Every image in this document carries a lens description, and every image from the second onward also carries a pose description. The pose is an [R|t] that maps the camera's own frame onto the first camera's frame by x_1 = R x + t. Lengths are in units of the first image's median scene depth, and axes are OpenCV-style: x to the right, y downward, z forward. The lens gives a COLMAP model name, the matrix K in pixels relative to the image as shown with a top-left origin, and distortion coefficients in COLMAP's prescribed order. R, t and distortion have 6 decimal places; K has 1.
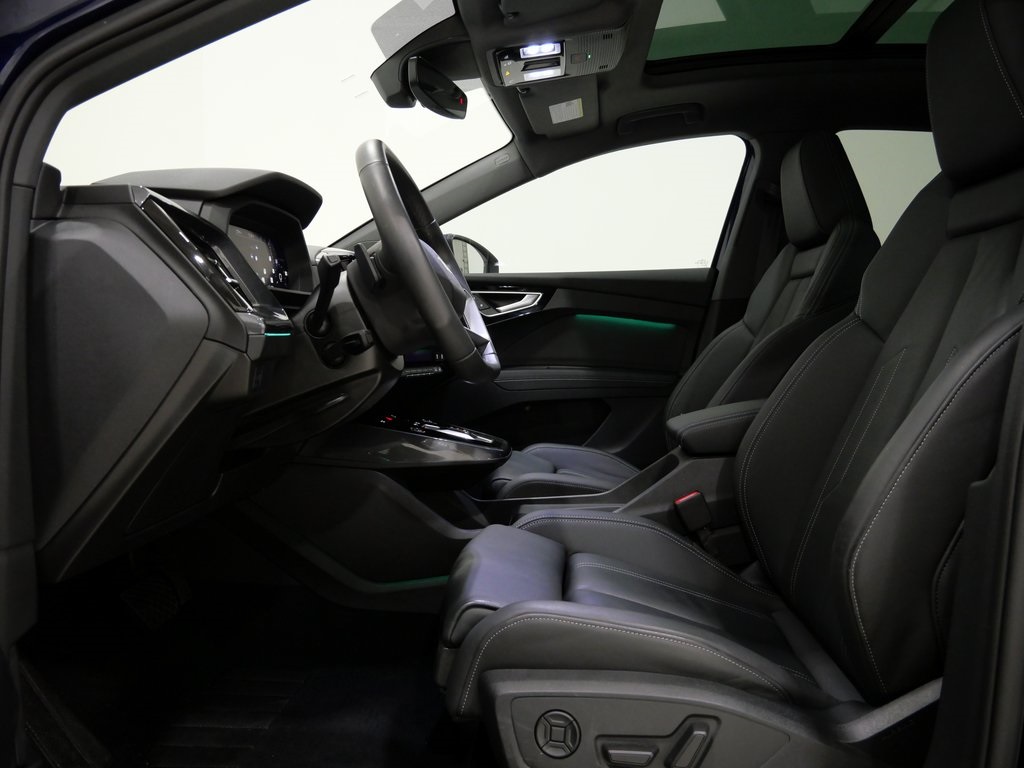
lens RADIAL K [[747.5, 0, 512.0], [0, 747.5, 384.0], [0, 0, 1]] dist [-0.006432, -0.003454]
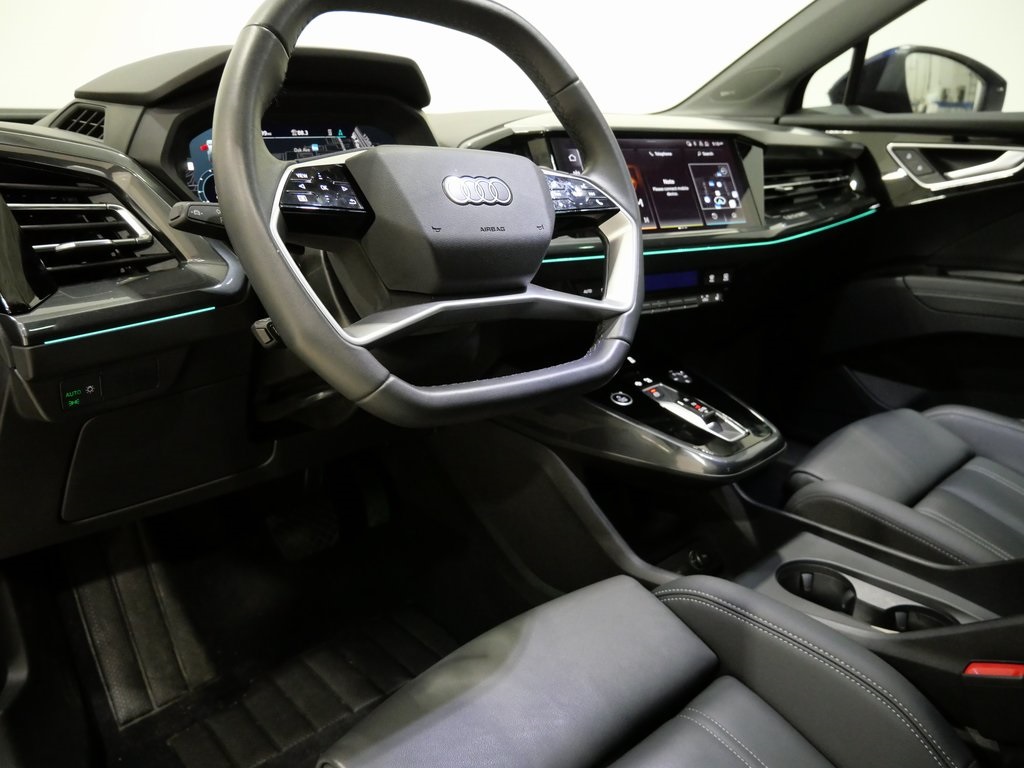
lens RADIAL K [[747.5, 0, 512.0], [0, 747.5, 384.0], [0, 0, 1]] dist [-0.006432, -0.003454]
pose [[0.740037, 0.210885, -0.638650, 0.160787], [-0.047055, 0.963478, 0.263620, -0.086672], [0.670918, -0.165037, 0.722932, 0.304417]]
